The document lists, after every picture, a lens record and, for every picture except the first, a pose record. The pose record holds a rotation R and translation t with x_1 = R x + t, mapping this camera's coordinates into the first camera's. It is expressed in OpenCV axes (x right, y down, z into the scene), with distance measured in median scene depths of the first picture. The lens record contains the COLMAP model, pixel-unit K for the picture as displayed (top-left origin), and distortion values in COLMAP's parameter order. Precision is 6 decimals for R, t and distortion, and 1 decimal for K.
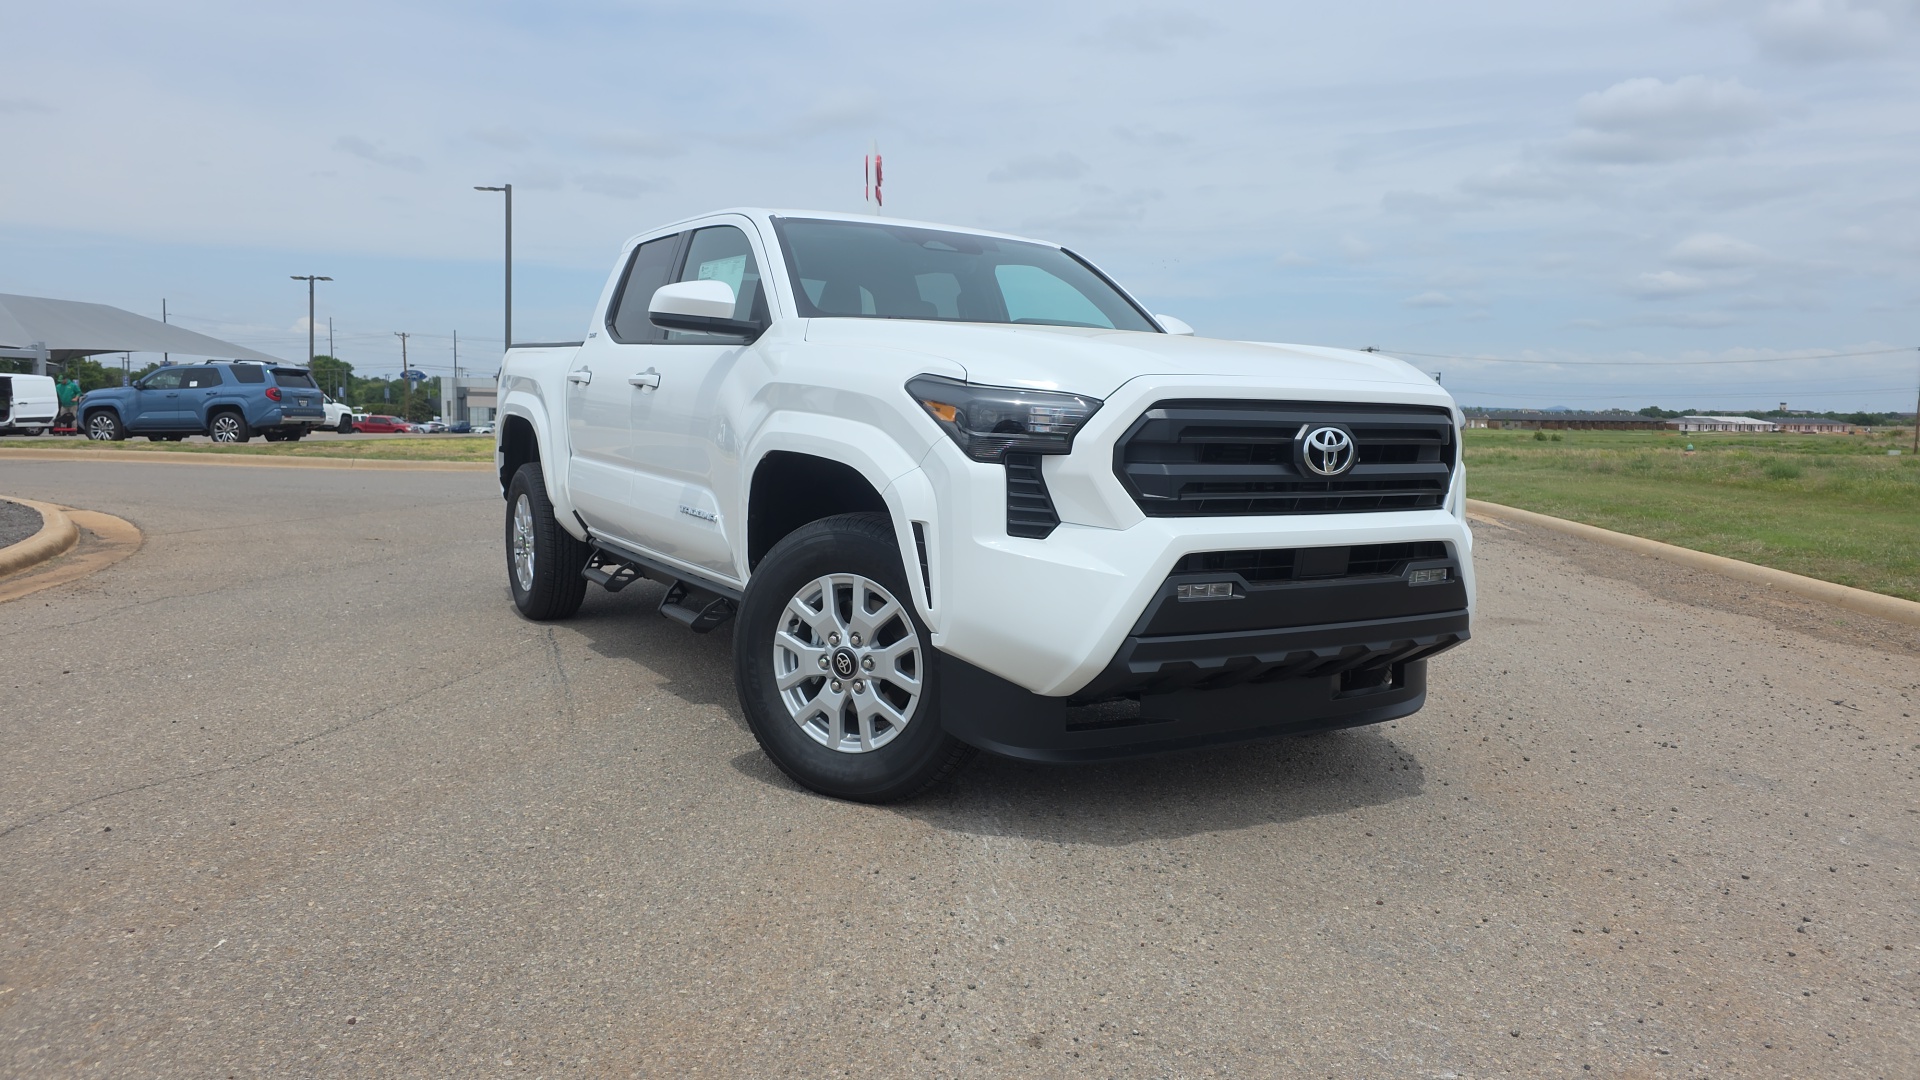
lens RADIAL K [[1332.4, 0, 960.0], [0, 1332.4, 540.0], [0, 0, 1]] dist [0.058033, -0.054755]
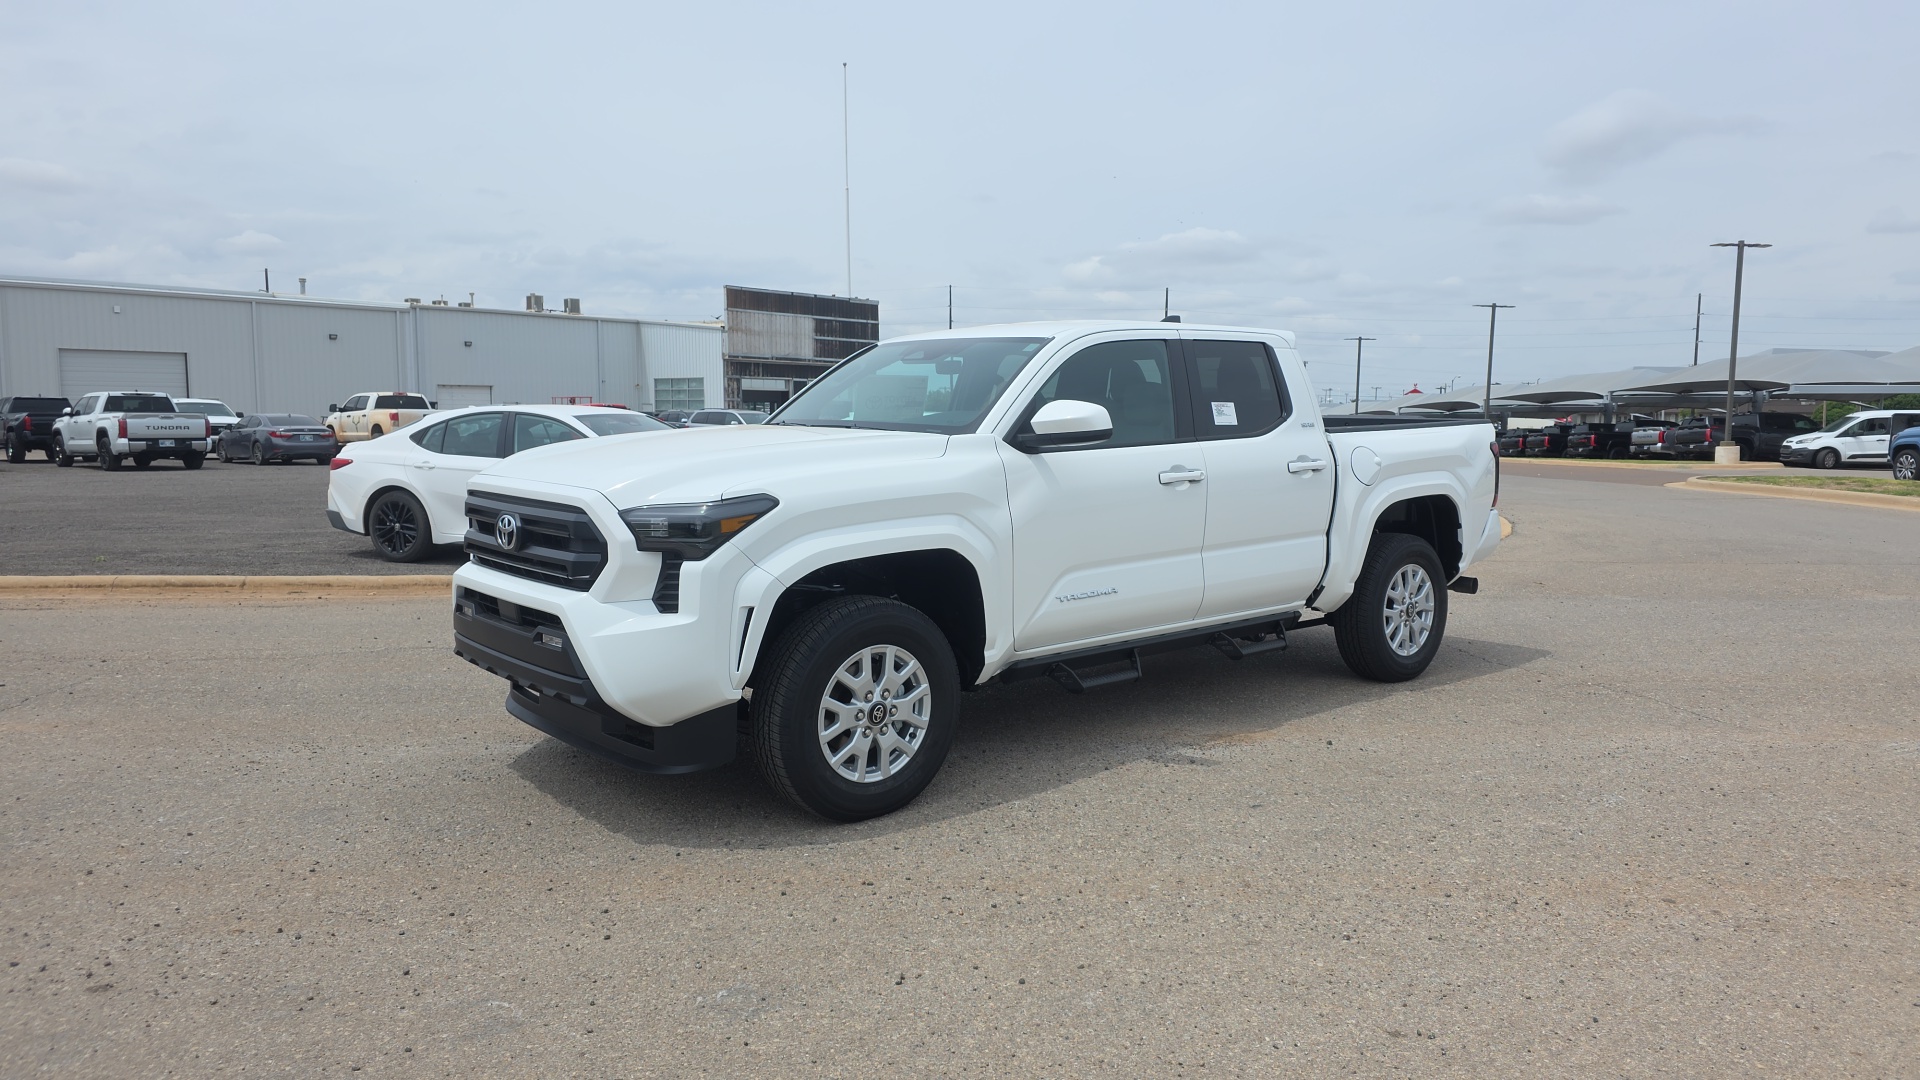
lens RADIAL K [[1267.5, 0, 960.0], [0, 1267.5, 540.0], [0, 0, 1]] dist [0.030006, -0.000600]
pose [[0.174822, 0.082005, -0.981179, 1.600575], [-0.098654, 0.992970, 0.065412, -0.184126], [0.979645, 0.085362, 0.181683, 1.170129]]
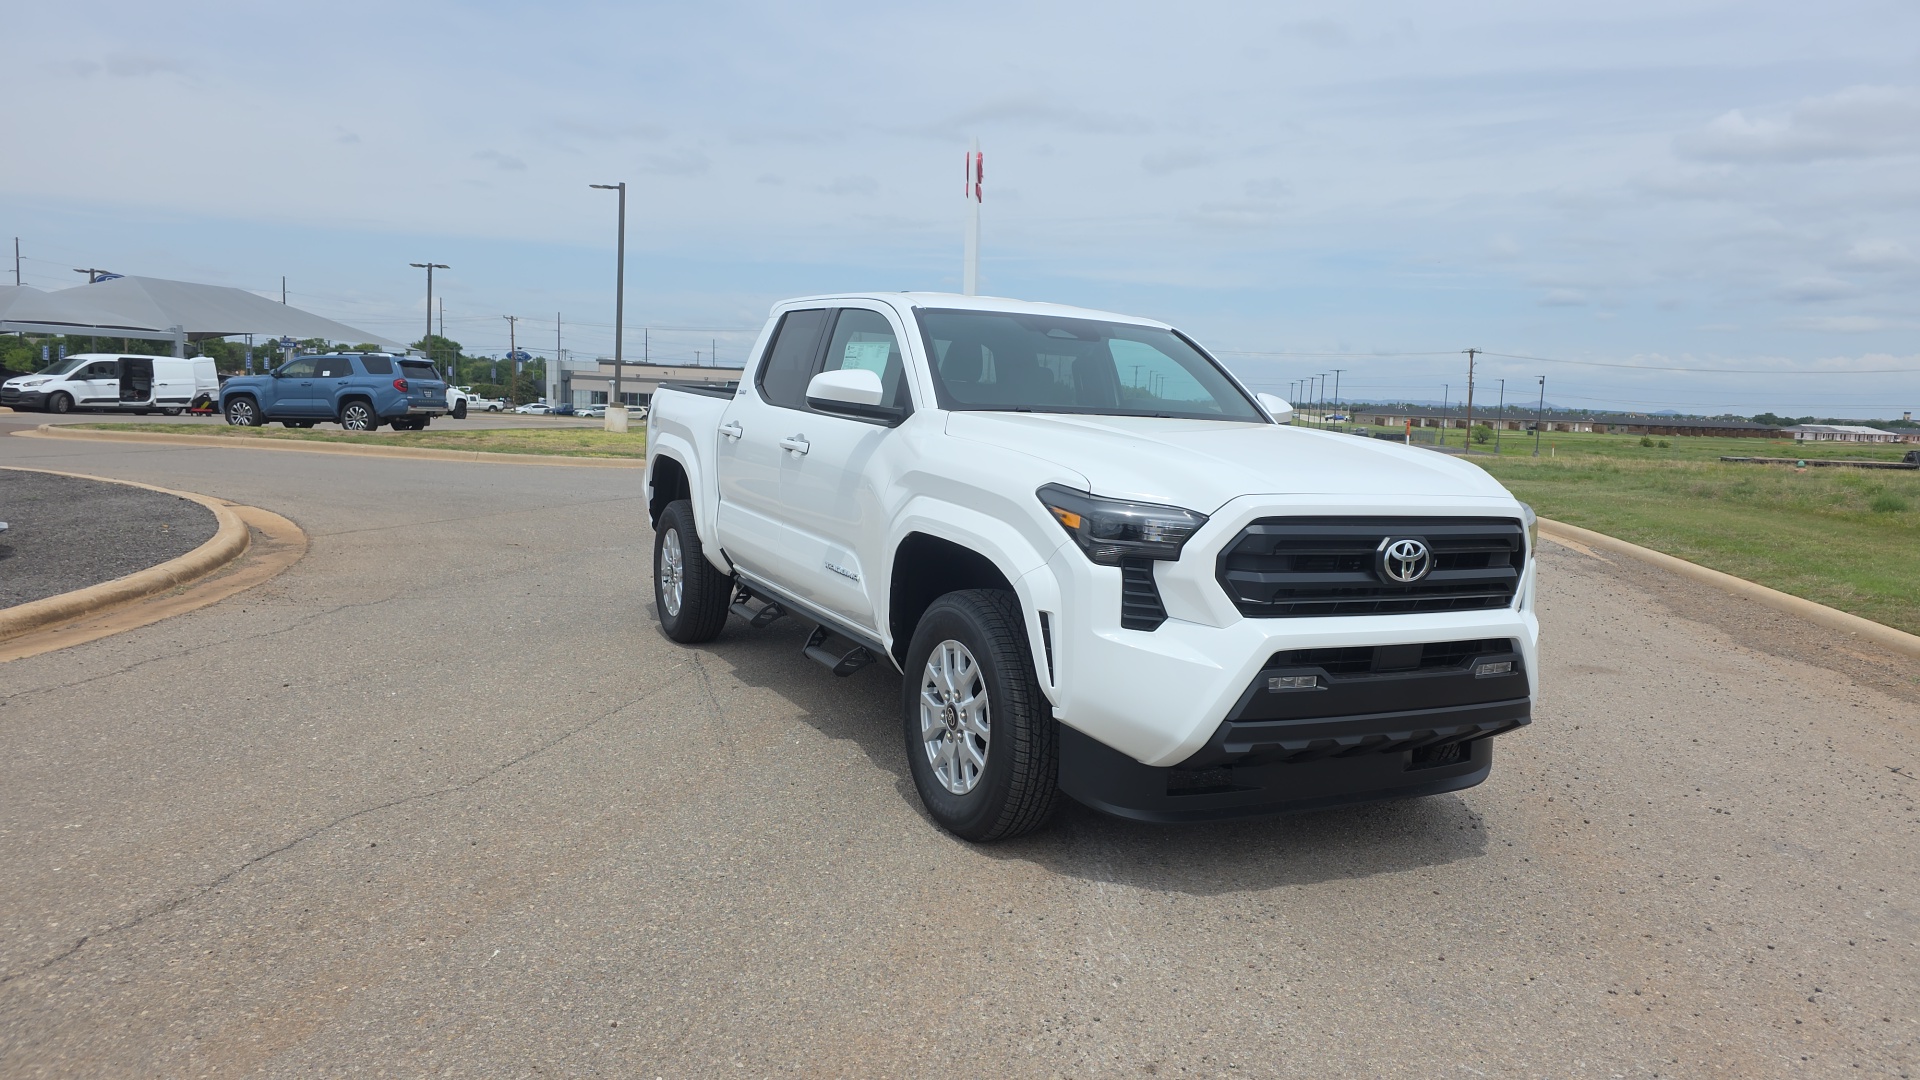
lens RADIAL K [[1320.6, 0, 963.1], [0, 1320.6, 534.9], [0, 0, 1]] dist [0.065864, -0.056094]
pose [[0.997688, 0.022673, -0.064065, -0.032126], [-0.022459, 0.999740, 0.004056, -0.080608], [0.064140, -0.002608, 0.997938, -0.161744]]
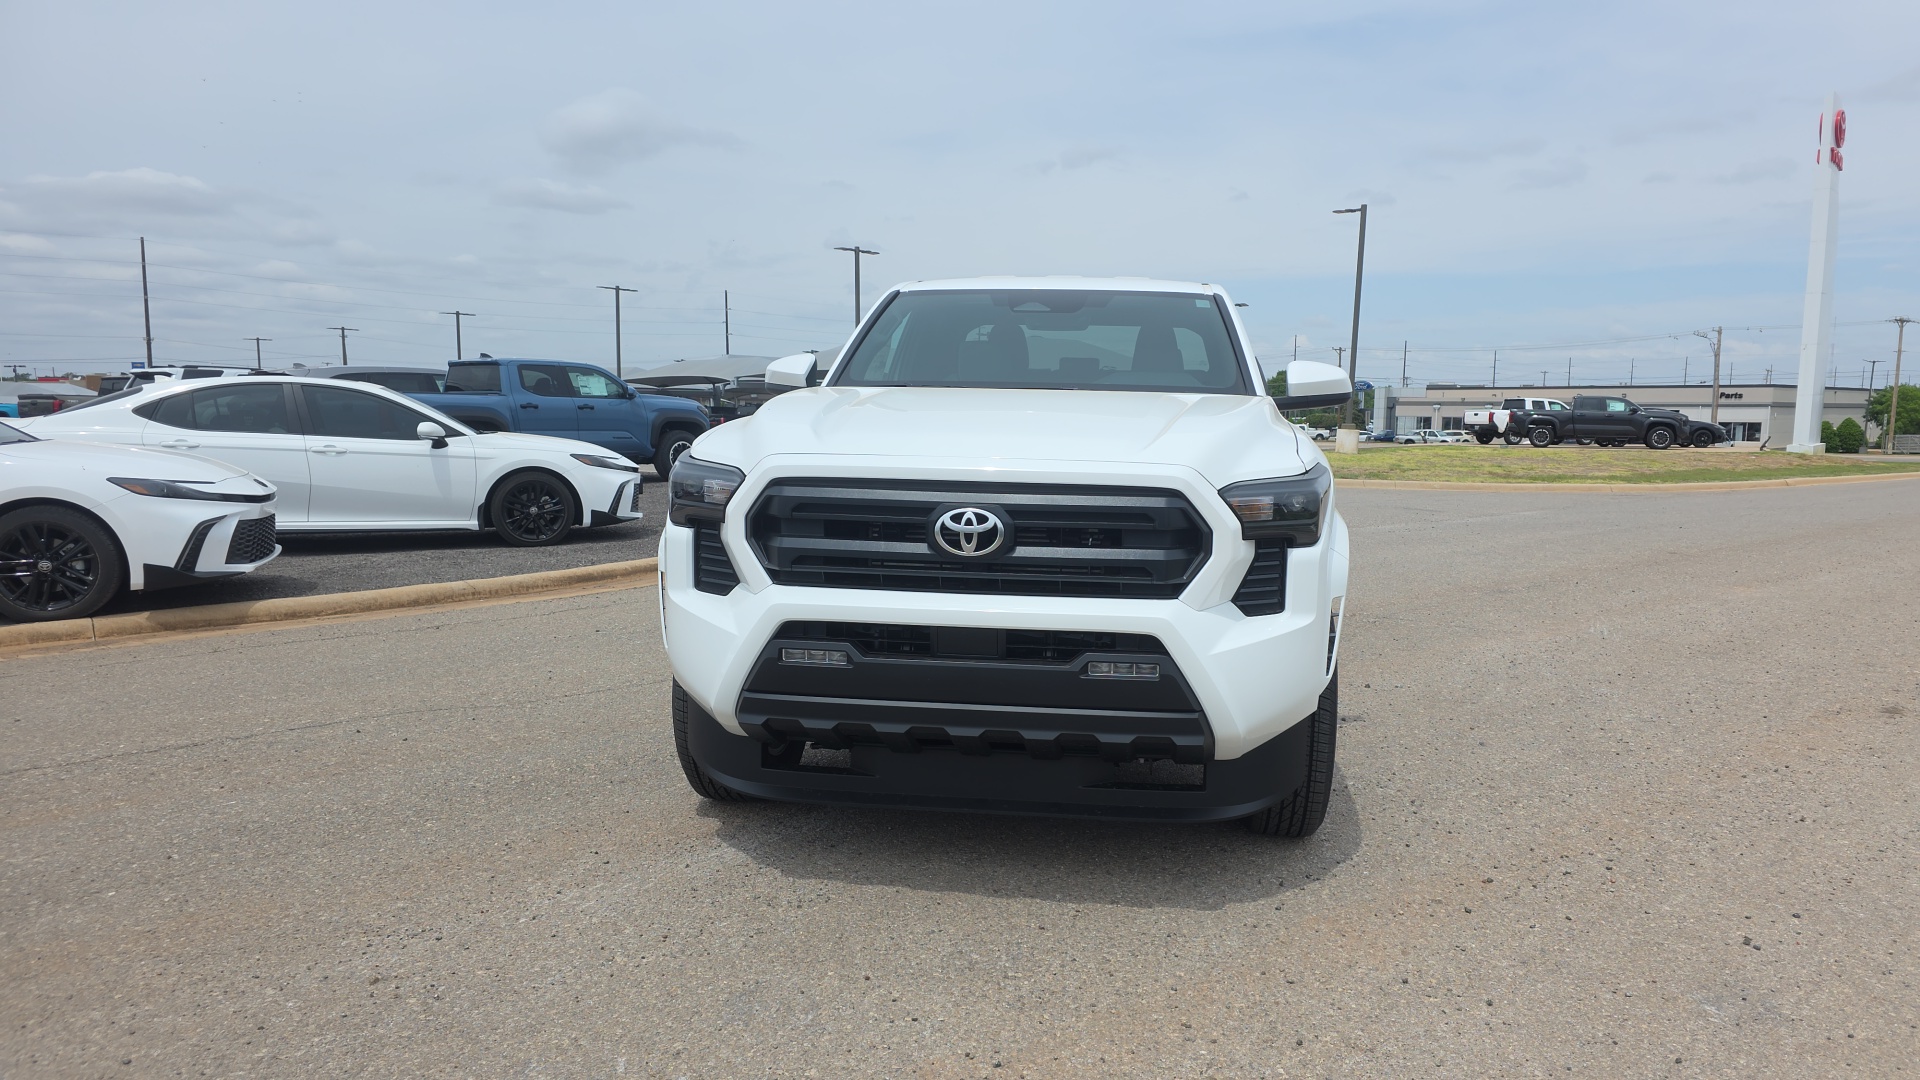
lens RADIAL K [[1303.8, 0, 946.7], [0, 1303.8, 576.2], [0, 0, 1]] dist [0.057742, -0.047616]
pose [[0.781316, 0.073339, -0.619812, 0.827624], [-0.059906, 0.997299, 0.042490, -0.070542], [0.621254, 0.003932, 0.783599, 0.219393]]
